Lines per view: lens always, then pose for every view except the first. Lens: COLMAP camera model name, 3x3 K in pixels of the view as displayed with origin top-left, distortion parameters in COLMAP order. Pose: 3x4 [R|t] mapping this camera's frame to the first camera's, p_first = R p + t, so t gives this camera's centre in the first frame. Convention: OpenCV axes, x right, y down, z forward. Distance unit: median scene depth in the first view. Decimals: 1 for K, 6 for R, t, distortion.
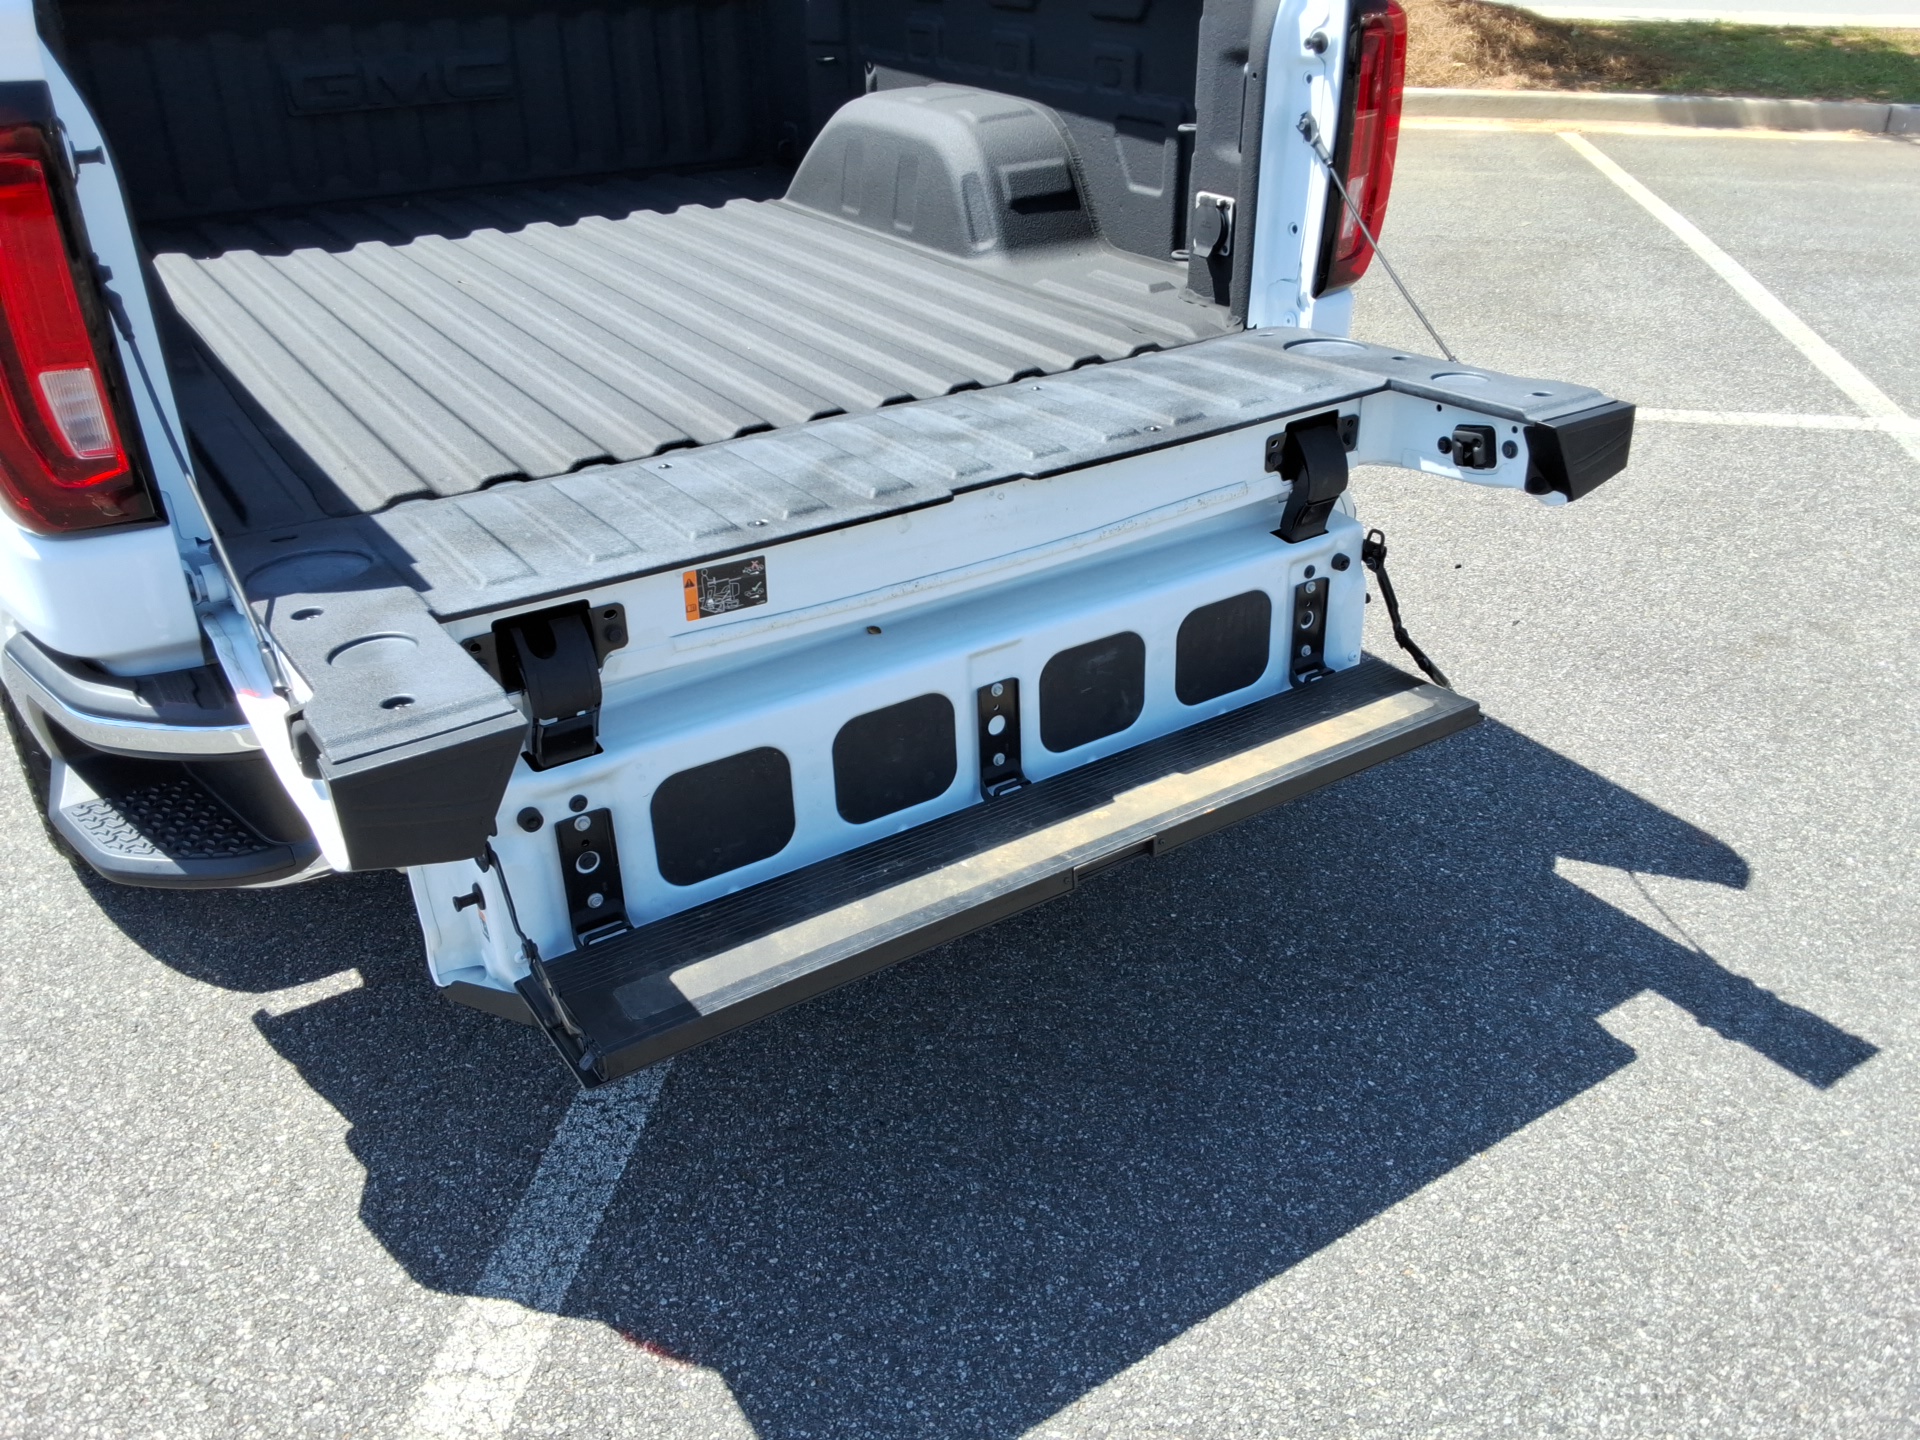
lens RADIAL K [[1535.8, 0, 973.6], [0, 1535.8, 704.7], [0, 0, 1]] dist [0.126457, -0.200468]
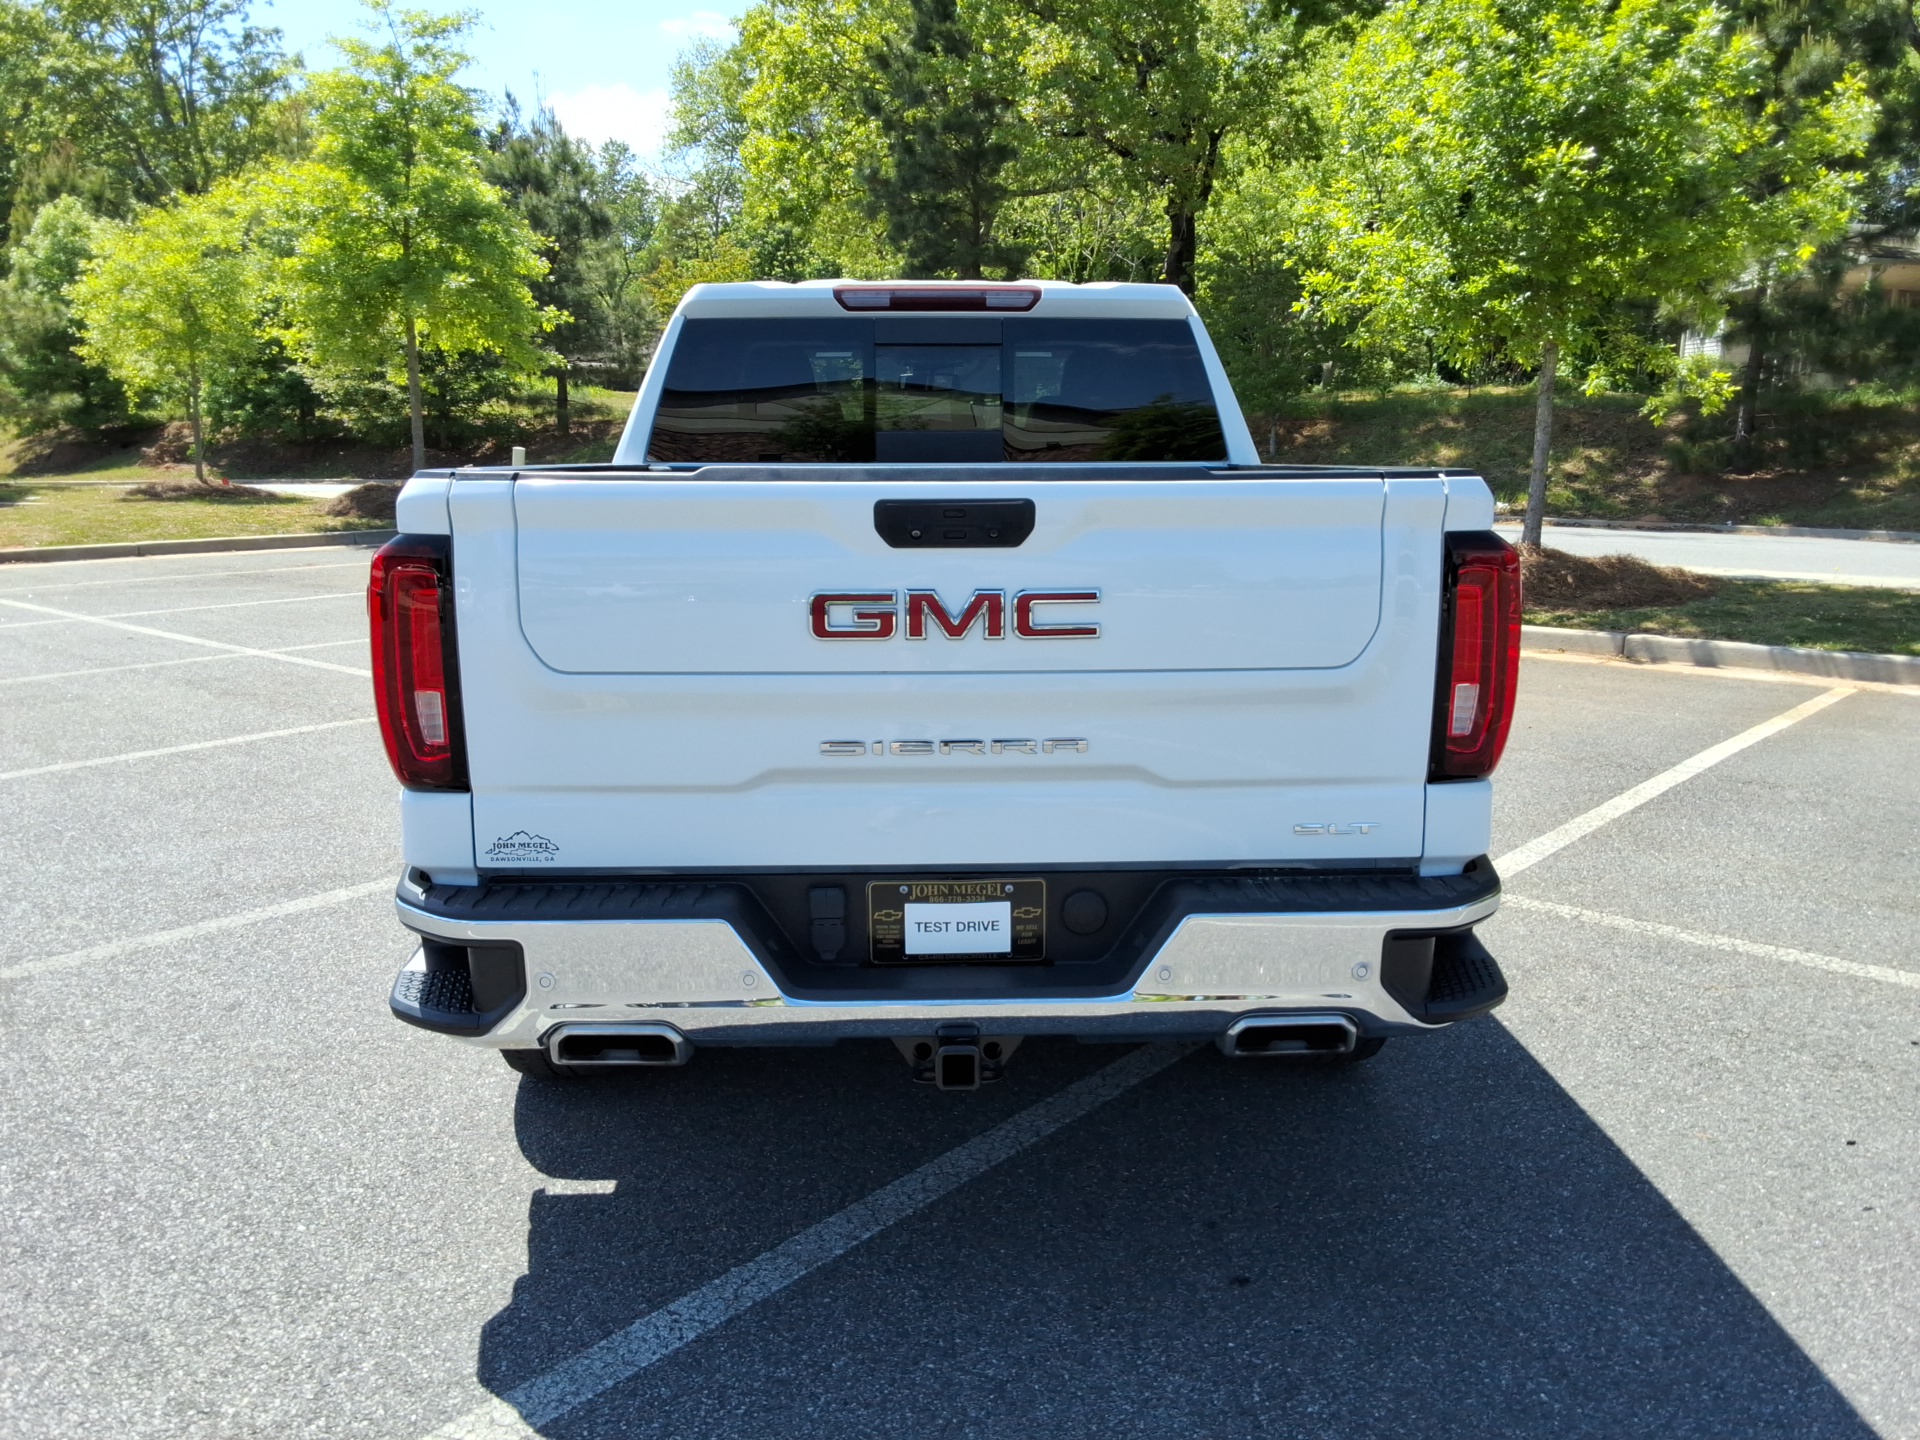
lens RADIAL K [[1535.8, 0, 973.6], [0, 1535.8, 704.7], [0, 0, 1]] dist [0.126457, -0.200468]
pose [[0.849074, 0.091536, -0.520283, 0.523587], [-0.255800, 0.932951, -0.253314, 0.050748], [0.462211, 0.348171, 0.815560, -0.076485]]
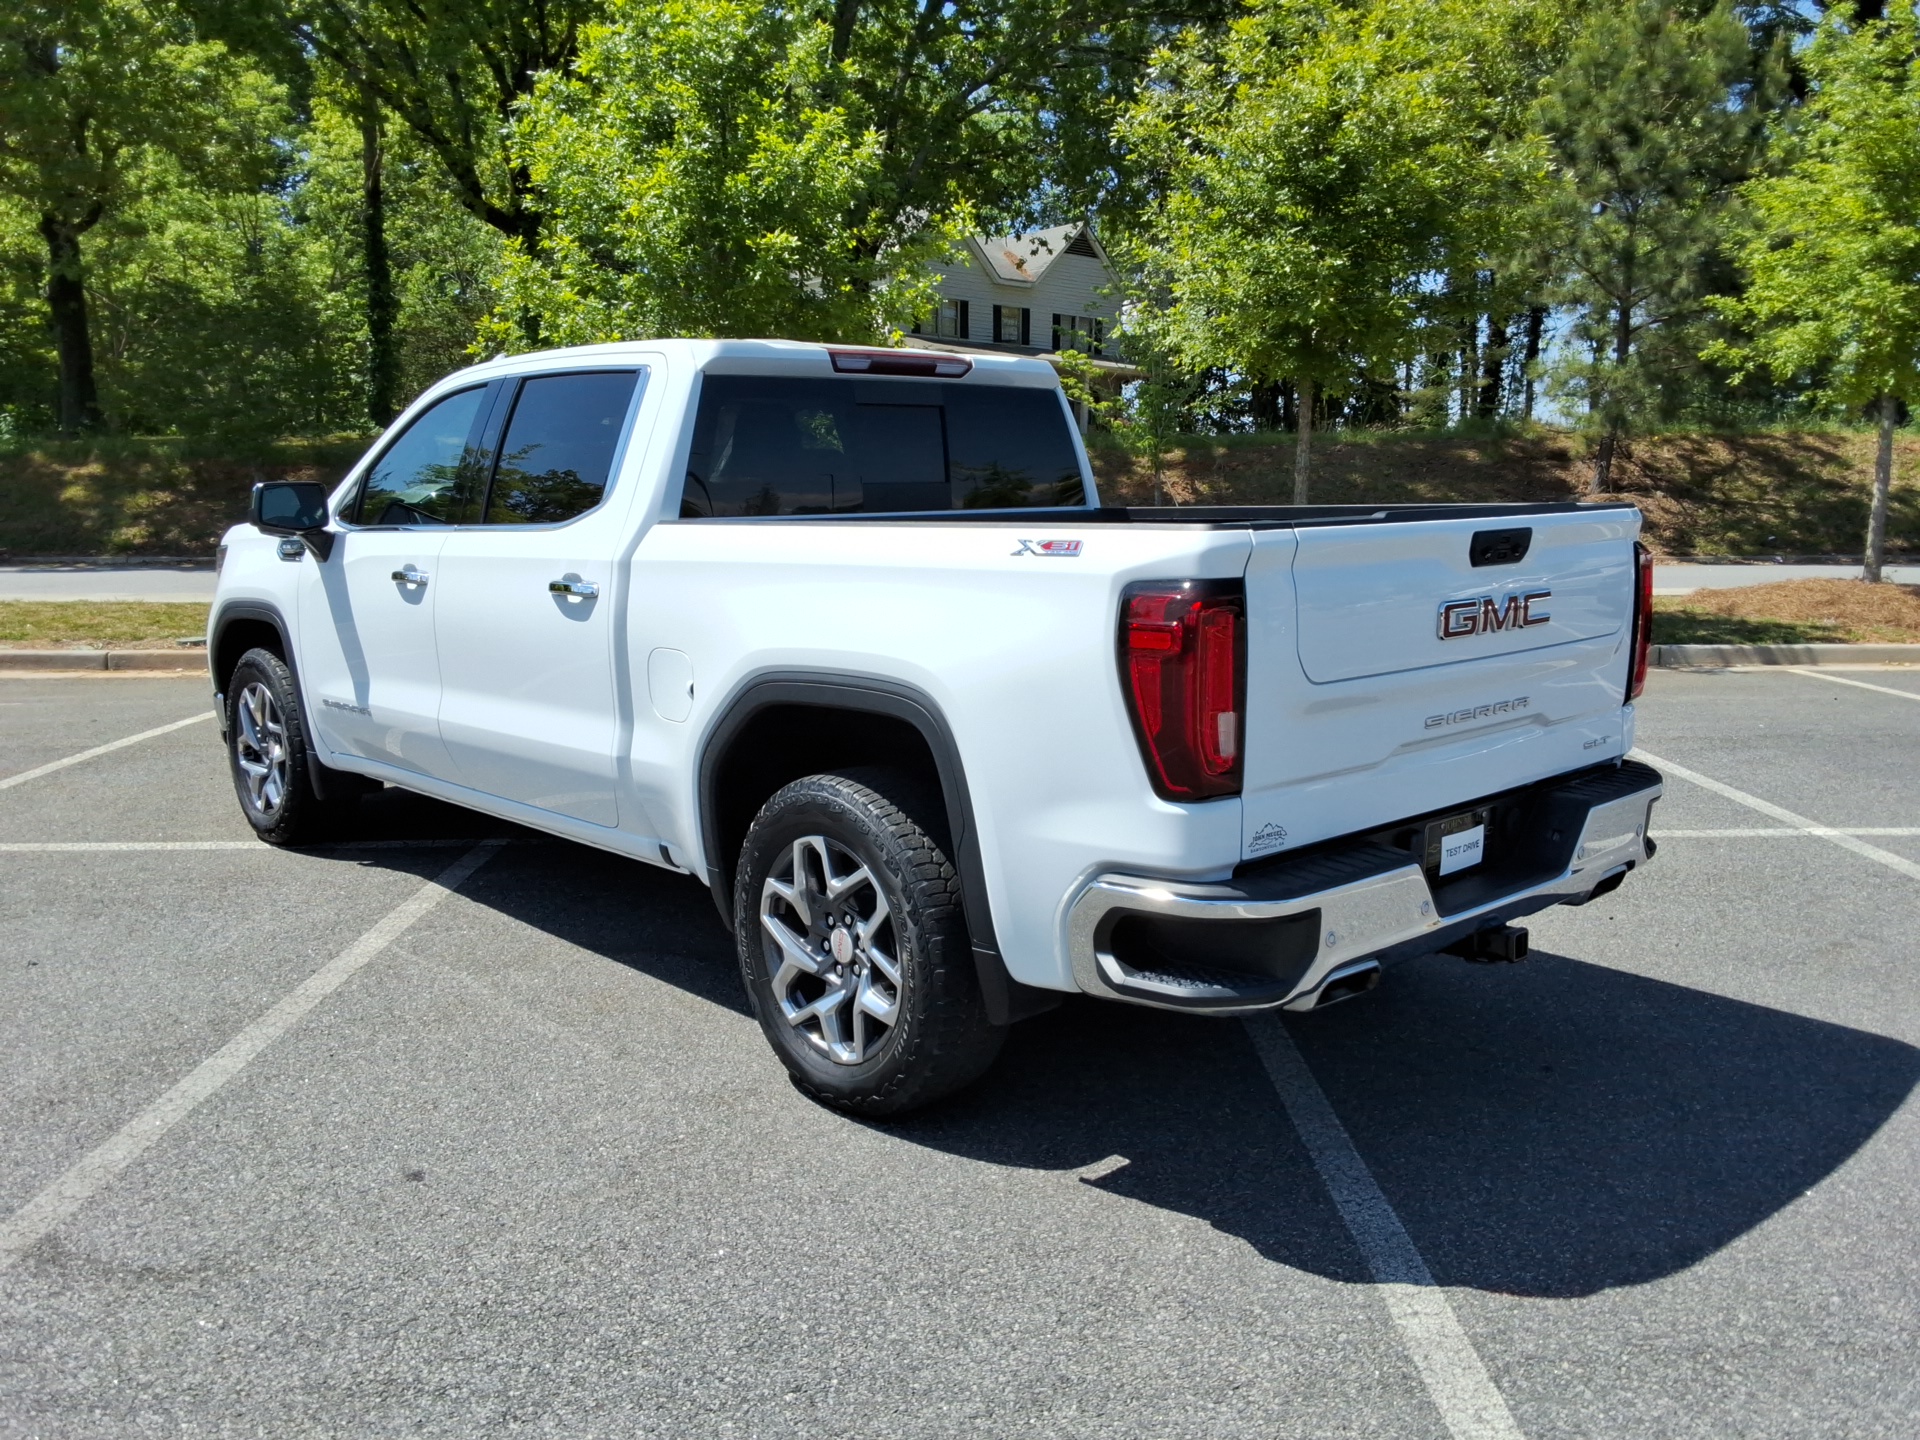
lens RADIAL K [[1535.8, 0, 973.6], [0, 1535.8, 704.7], [0, 0, 1]] dist [0.126457, -0.200468]
pose [[0.986616, -0.028608, 0.160530, -0.770789], [0.083185, 0.935051, -0.344616, 0.271929], [-0.140245, 0.353357, 0.924916, -0.498056]]
